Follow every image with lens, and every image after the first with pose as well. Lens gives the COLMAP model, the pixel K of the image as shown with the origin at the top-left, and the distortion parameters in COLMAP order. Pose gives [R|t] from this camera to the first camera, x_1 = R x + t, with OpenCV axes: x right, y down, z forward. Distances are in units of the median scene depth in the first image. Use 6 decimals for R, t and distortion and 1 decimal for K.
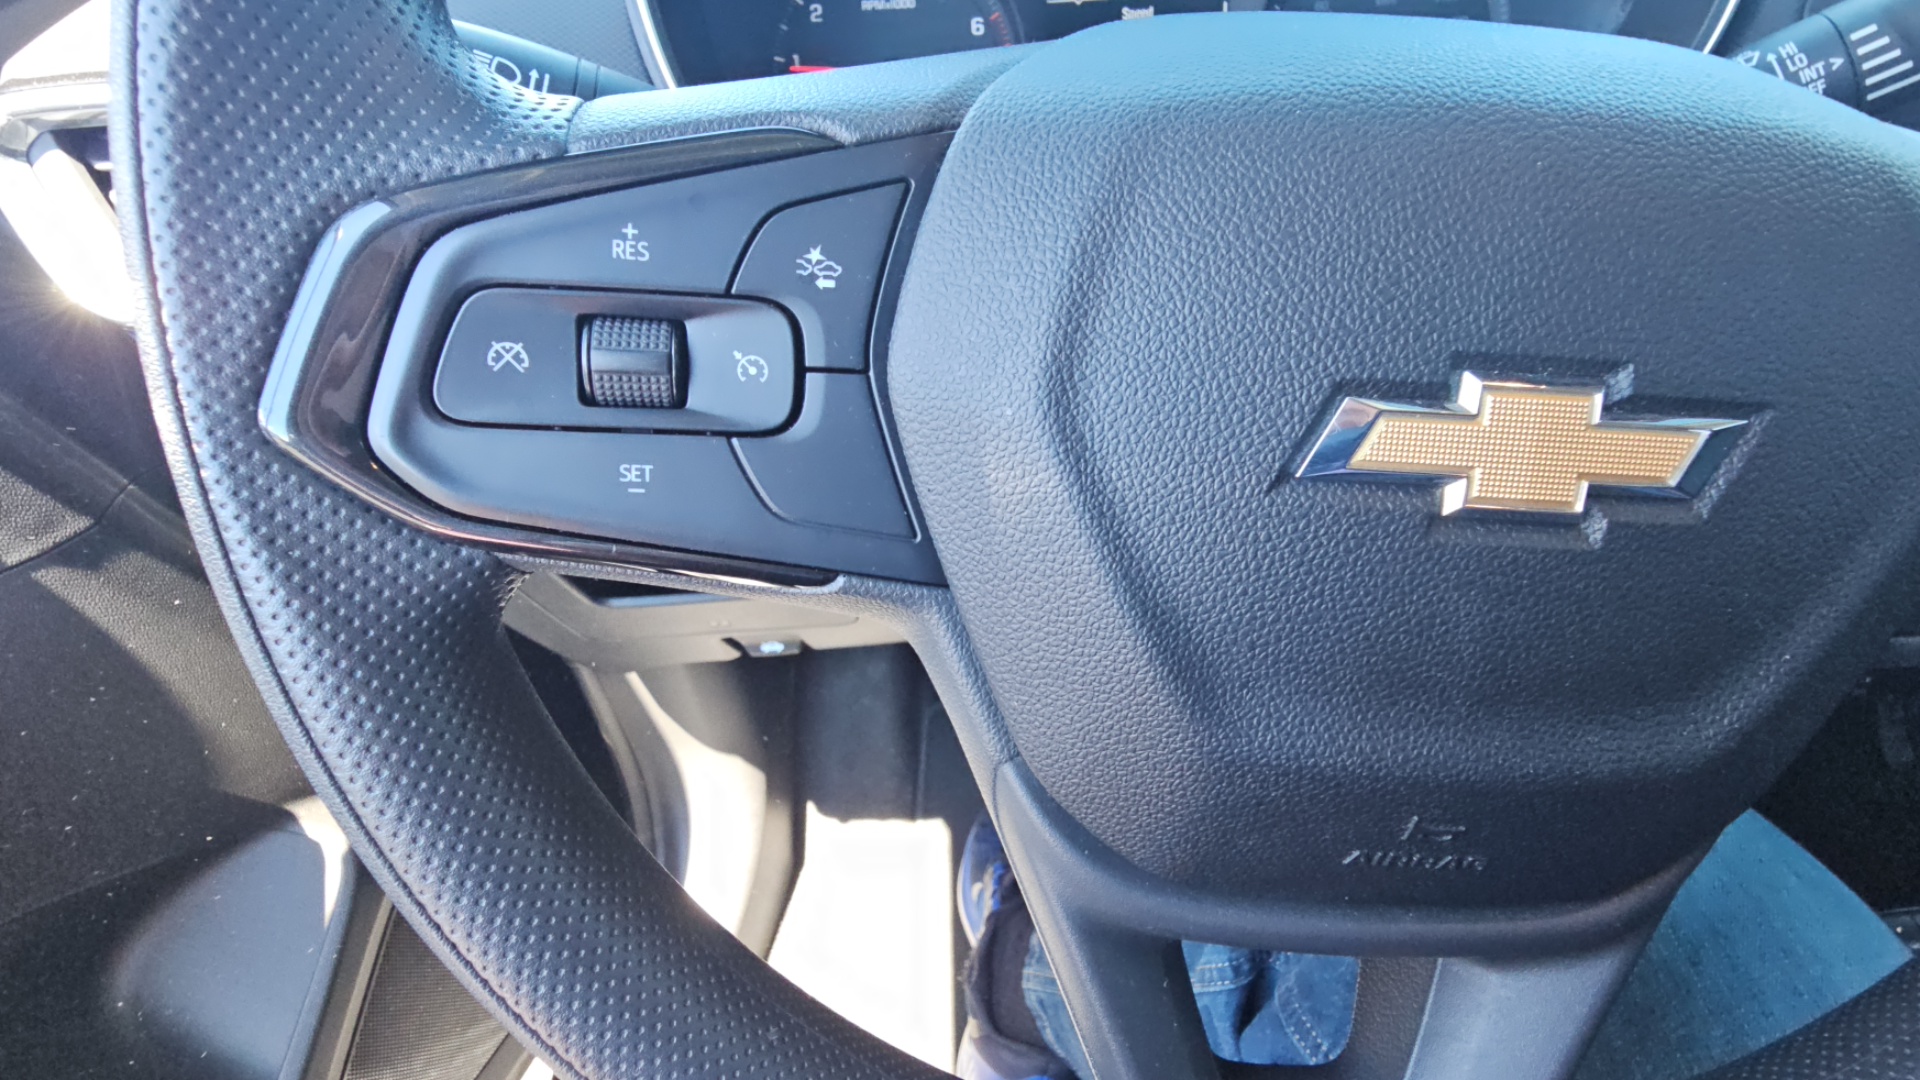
lens RADIAL K [[863.9, 0, 983.7], [0, 863.9, 541.2], [0, 0, 1]] dist [0.011617, -0.006230]
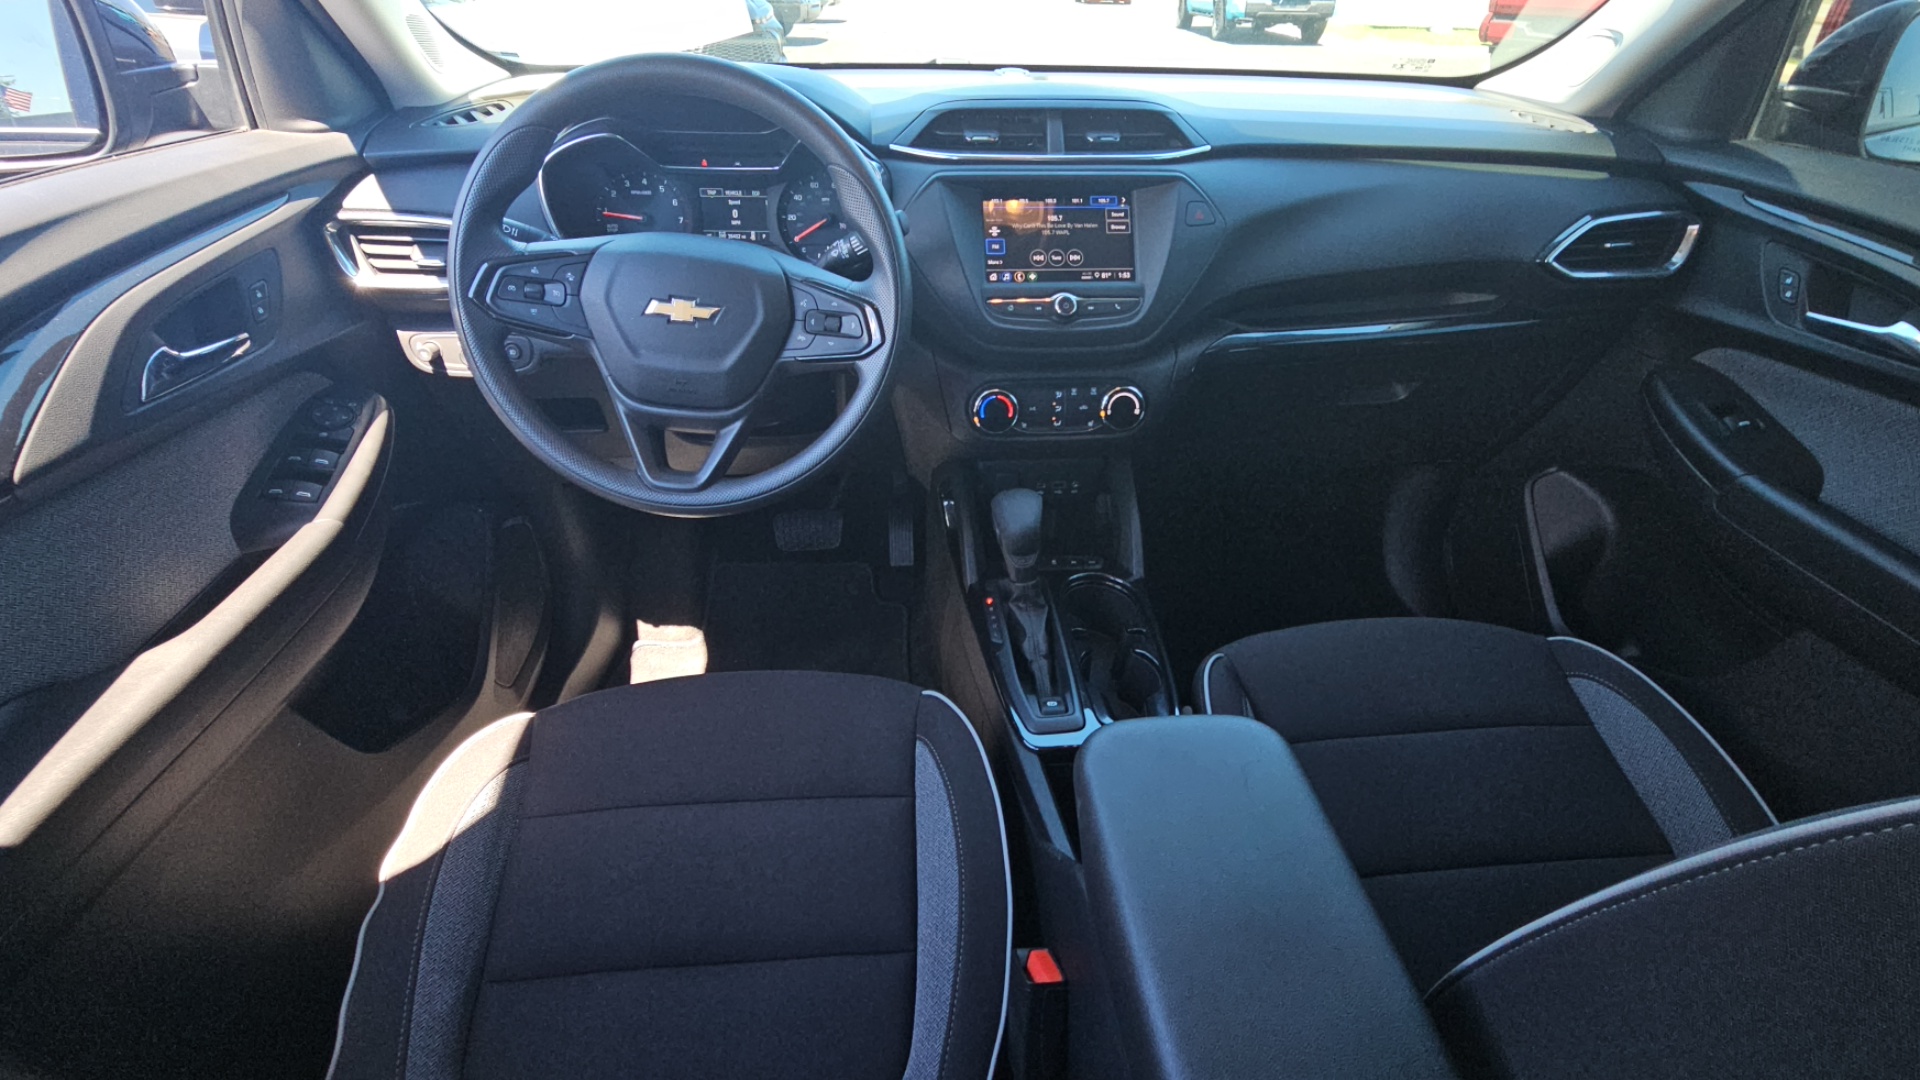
lens RADIAL K [[863.2, 0, 984.9], [0, 863.2, 542.6], [0, 0, 1]] dist [0.007902, -0.005012]
pose [[0.994935, 0.028592, 0.096364, 2.170488], [-0.022584, 0.997766, -0.062870, 1.845816], [-0.097947, 0.060375, 0.993359, -5.139634]]
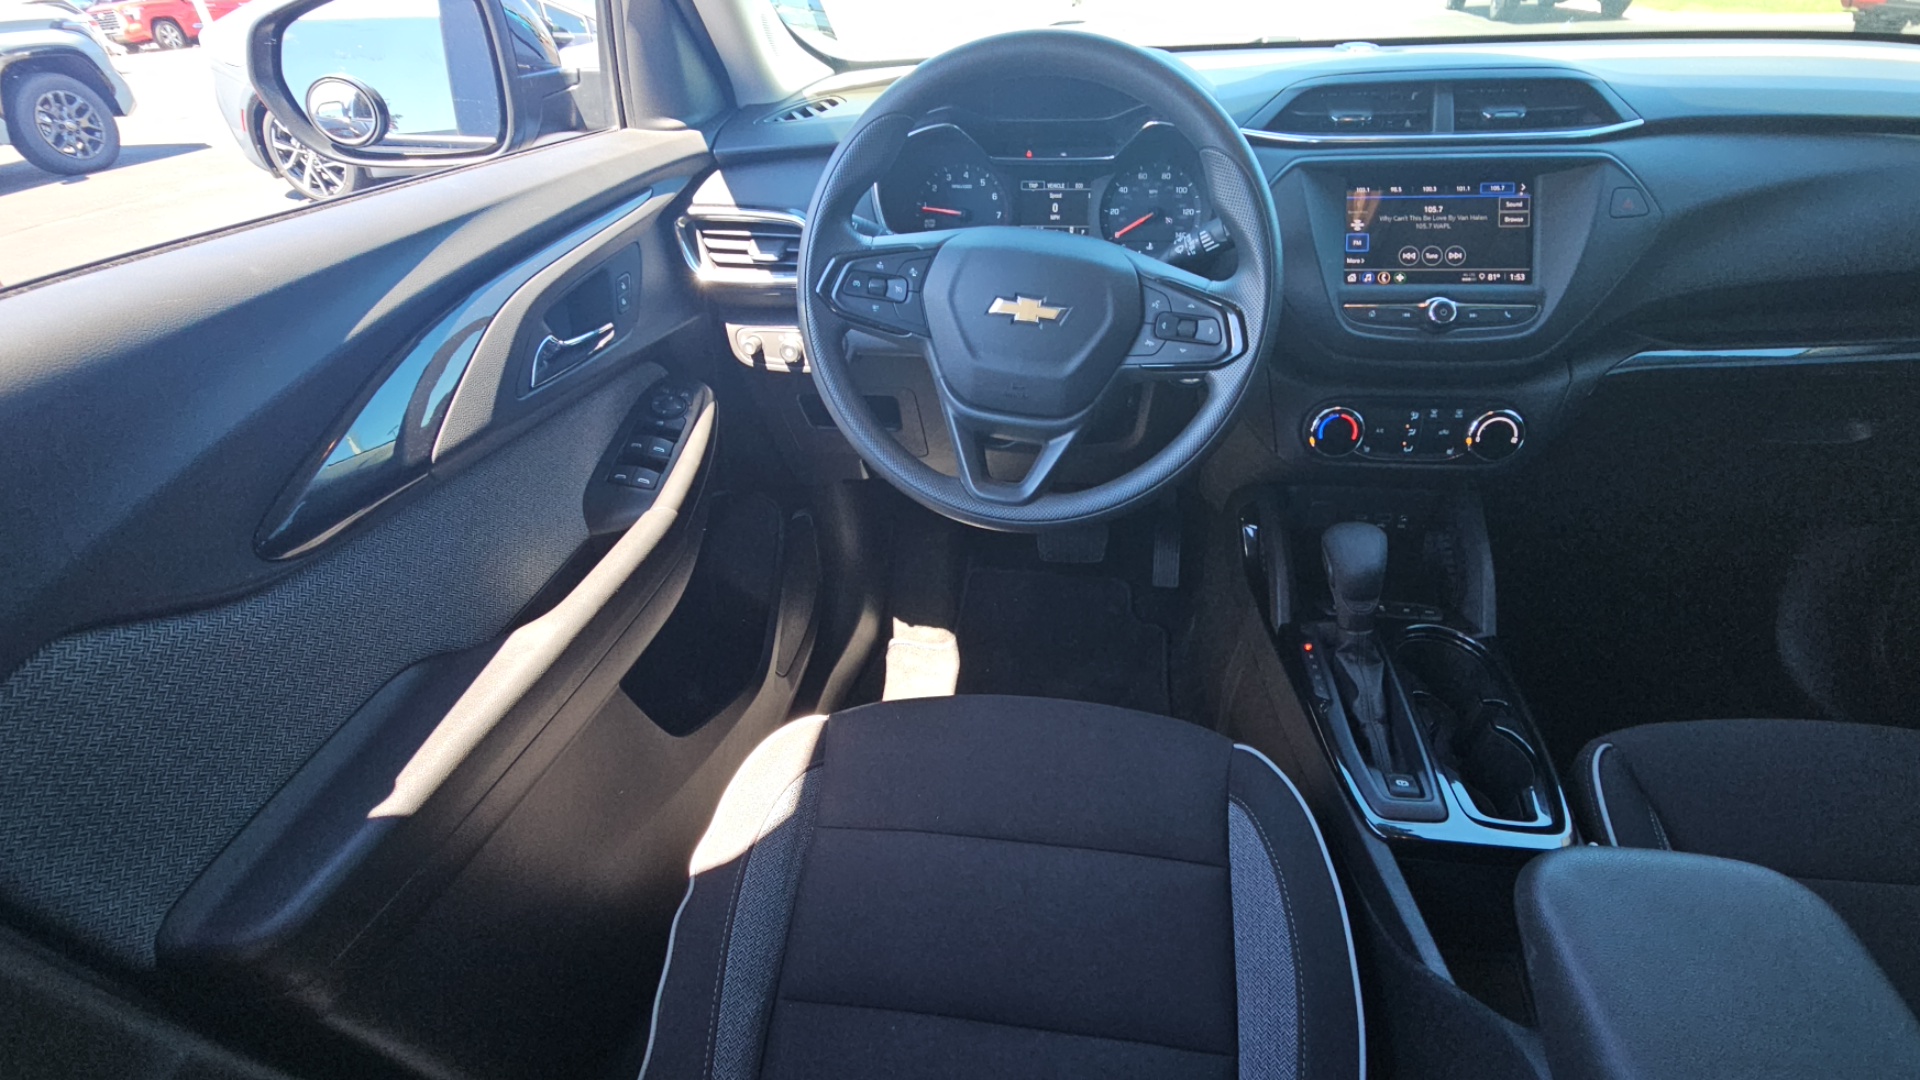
lens RADIAL K [[863.9, 0, 983.7], [0, 863.9, 541.2], [0, 0, 1]] dist [0.011617, -0.006230]
pose [[0.986250, 0.108311, -0.124818, 1.180822], [-0.115324, 0.992049, -0.050384, 1.689661], [0.118369, 0.064085, 0.990900, -4.497972]]
